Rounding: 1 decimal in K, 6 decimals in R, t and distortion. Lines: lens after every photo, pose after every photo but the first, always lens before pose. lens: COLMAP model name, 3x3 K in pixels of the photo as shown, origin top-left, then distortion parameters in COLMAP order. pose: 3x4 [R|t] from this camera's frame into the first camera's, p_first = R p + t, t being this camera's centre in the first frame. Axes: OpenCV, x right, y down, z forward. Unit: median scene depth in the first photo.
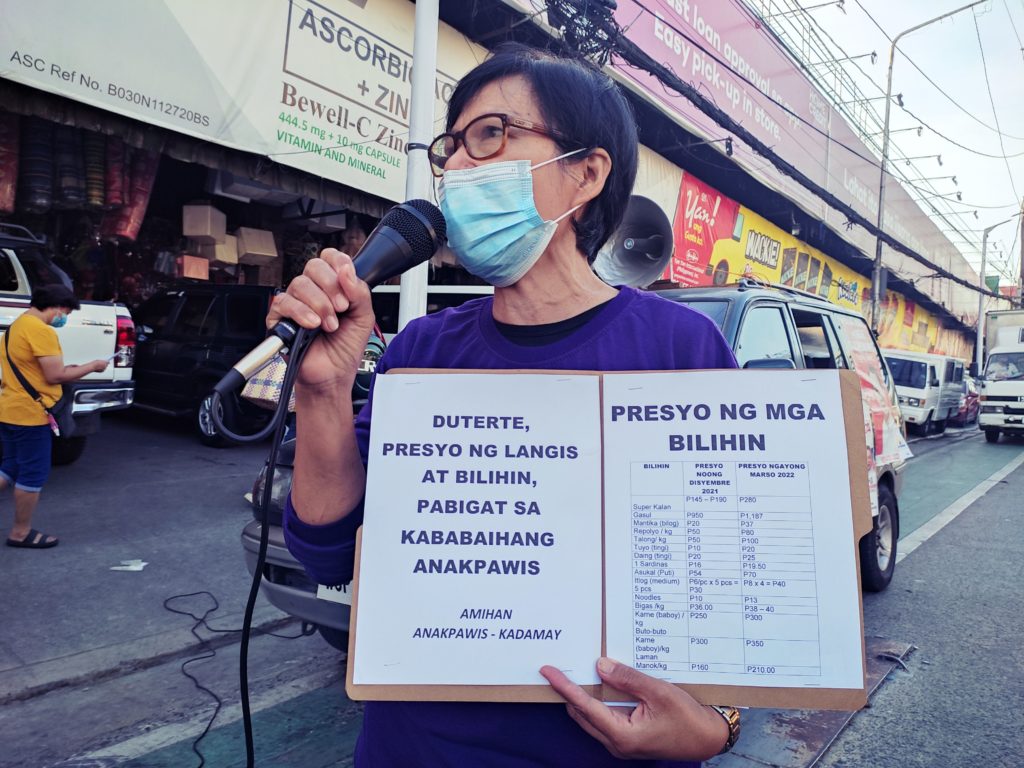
lens RADIAL K [[766.2, 0, 510.6], [0, 766.2, 388.7], [0, 0, 1]] dist [0.010085, -0.002972]
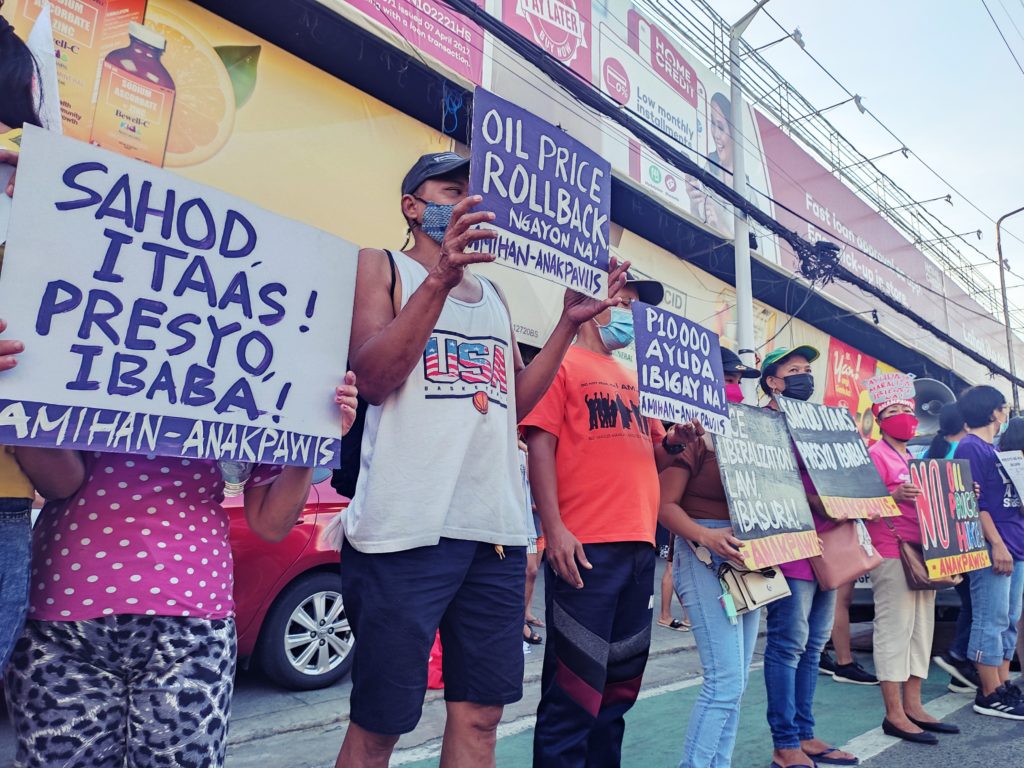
lens RADIAL K [[748.2, 0, 475.1], [0, 748.2, 375.3], [0, 0, 1]] dist [-0.008557, -0.042520]
pose [[0.986690, -0.052102, -0.154041, -0.166711], [0.016847, 0.974936, -0.221847, 0.026174], [0.161739, 0.216299, 0.962837, -0.220576]]
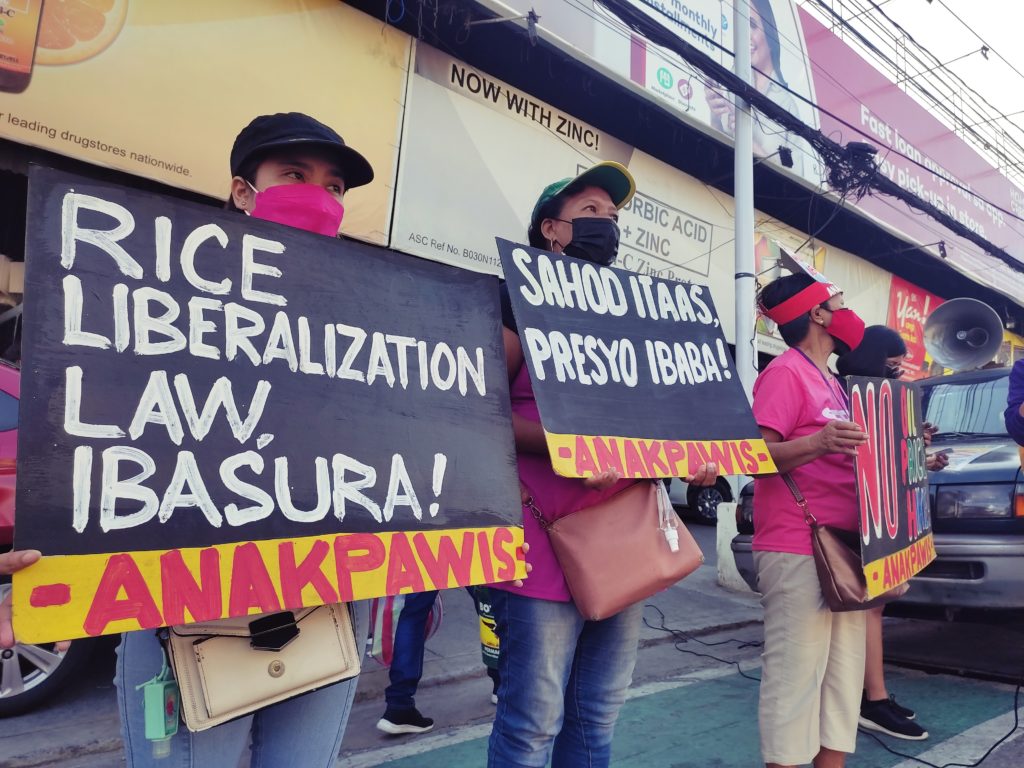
lens RADIAL K [[756.9, 0, 494.2], [0, 756.9, 378.8], [0, 0, 1]] dist [0.008927, -0.032520]
pose [[0.974166, -0.052609, -0.219620, -0.098861], [0.015671, 0.985891, -0.166656, 0.024237], [0.225288, 0.158909, 0.961246, -0.113148]]
